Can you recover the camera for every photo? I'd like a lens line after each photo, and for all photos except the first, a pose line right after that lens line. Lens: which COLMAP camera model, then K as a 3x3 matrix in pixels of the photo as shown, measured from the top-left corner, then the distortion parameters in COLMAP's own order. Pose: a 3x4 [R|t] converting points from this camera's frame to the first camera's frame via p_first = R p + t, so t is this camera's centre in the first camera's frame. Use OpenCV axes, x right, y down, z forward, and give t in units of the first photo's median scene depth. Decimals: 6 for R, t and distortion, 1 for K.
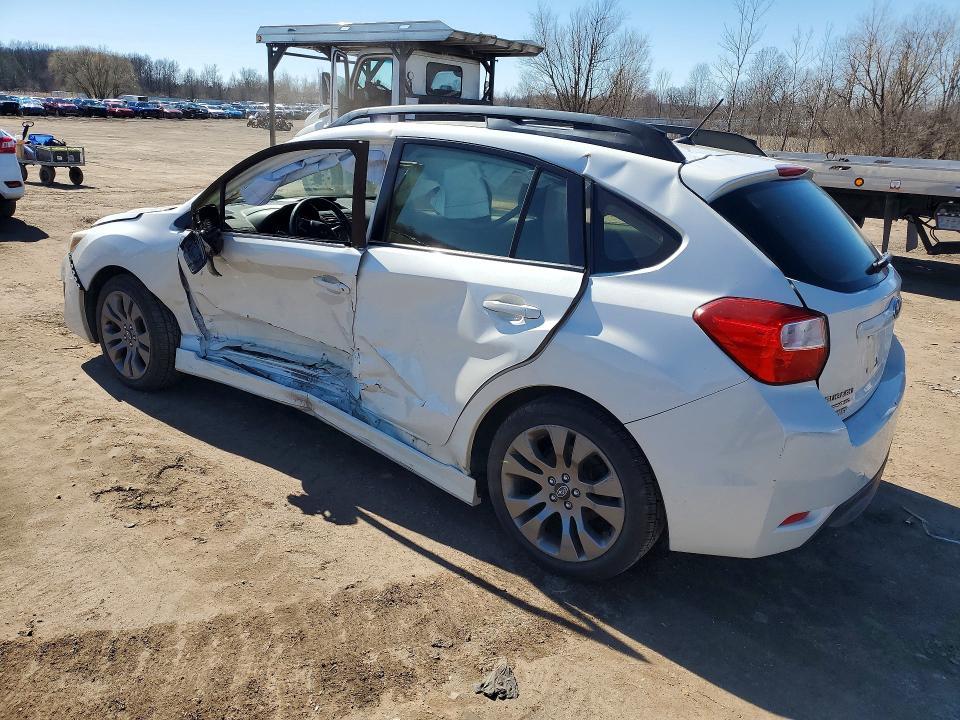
lens RADIAL K [[631.0, 0, 474.4], [0, 631.0, 359.6], [0, 0, 1]] dist [0.019497, -0.007237]
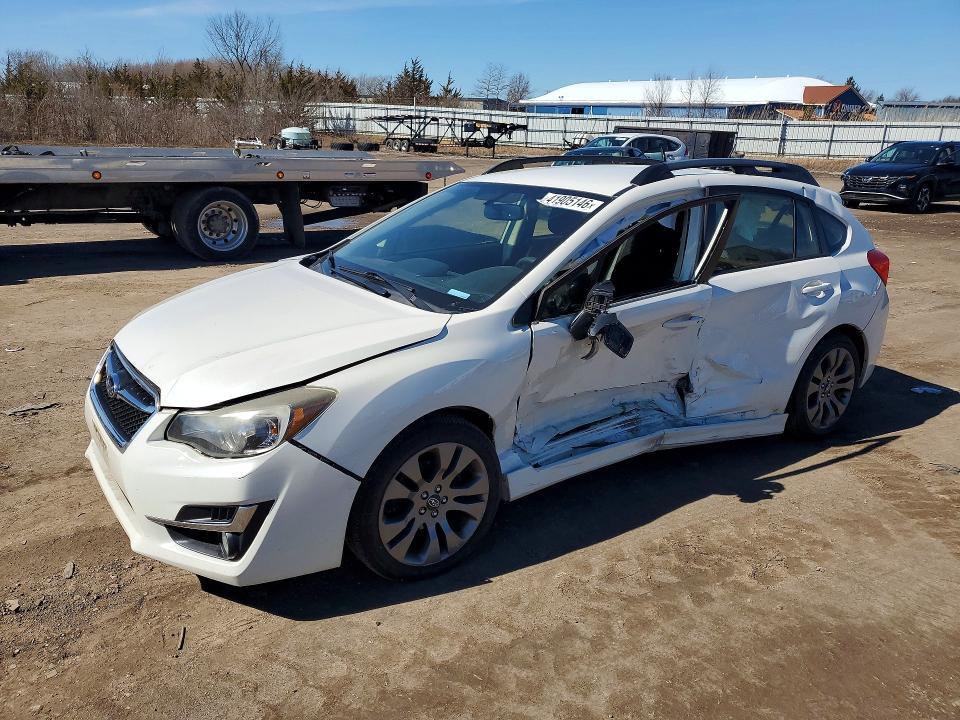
lens RADIAL K [[631.0, 0, 474.4], [0, 631.0, 359.6], [0, 0, 1]] dist [0.019497, -0.007237]
pose [[0.434642, -0.319146, 0.842159, -1.503701], [0.306574, 0.931690, 0.194850, -0.430570], [-0.846817, 0.173494, 0.502793, 0.854883]]
